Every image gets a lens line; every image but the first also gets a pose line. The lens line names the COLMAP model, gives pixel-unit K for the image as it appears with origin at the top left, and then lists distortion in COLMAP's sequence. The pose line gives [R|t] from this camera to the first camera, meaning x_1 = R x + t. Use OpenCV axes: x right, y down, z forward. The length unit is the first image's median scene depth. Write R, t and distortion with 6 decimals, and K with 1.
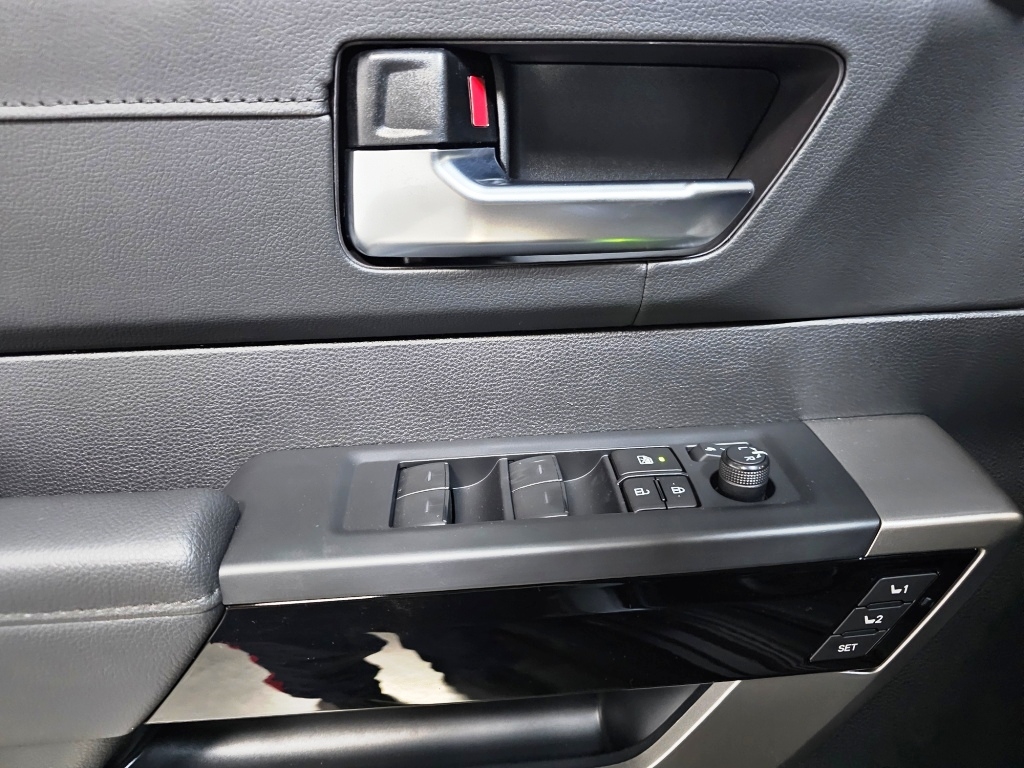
lens RADIAL K [[724.9, 0, 512.0], [0, 724.9, 384.0], [0, 0, 1]] dist [0.038325, -0.101143]
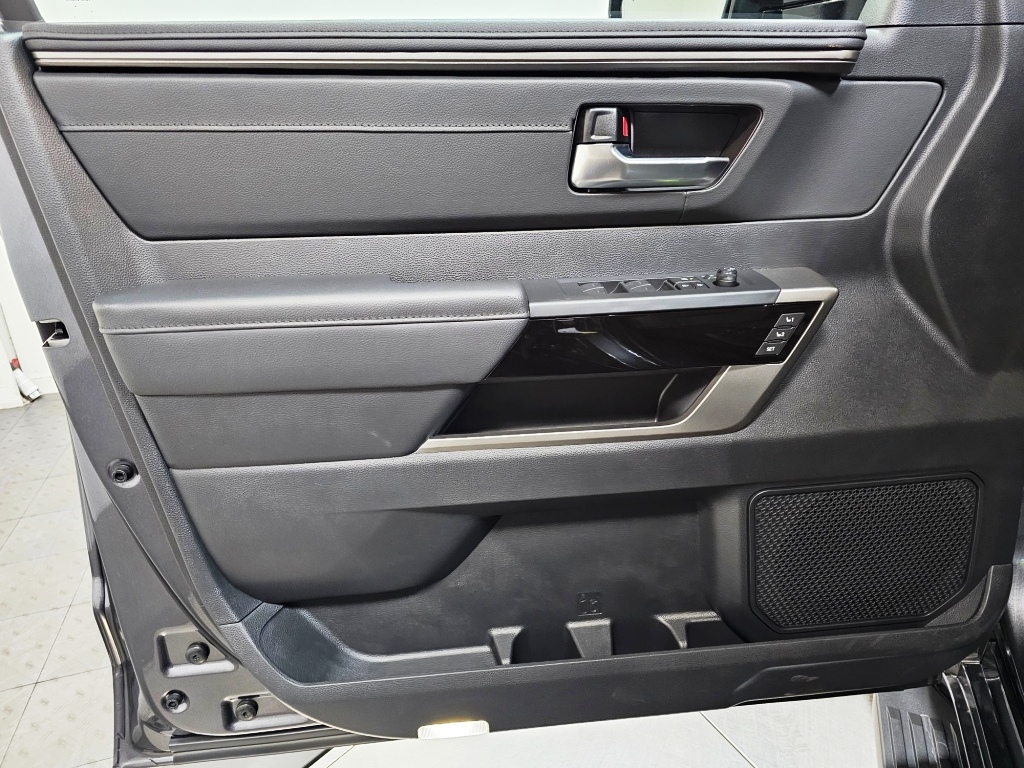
lens RADIAL K [[704.3, 0, 512.0], [0, 704.3, 384.0], [0, 0, 1]] dist [0.074241, -0.089560]
pose [[0.999040, -0.007536, 0.043150, -0.559546], [0.009507, 0.998913, -0.045641, 0.639794], [-0.042759, 0.046007, 0.998026, -1.470214]]
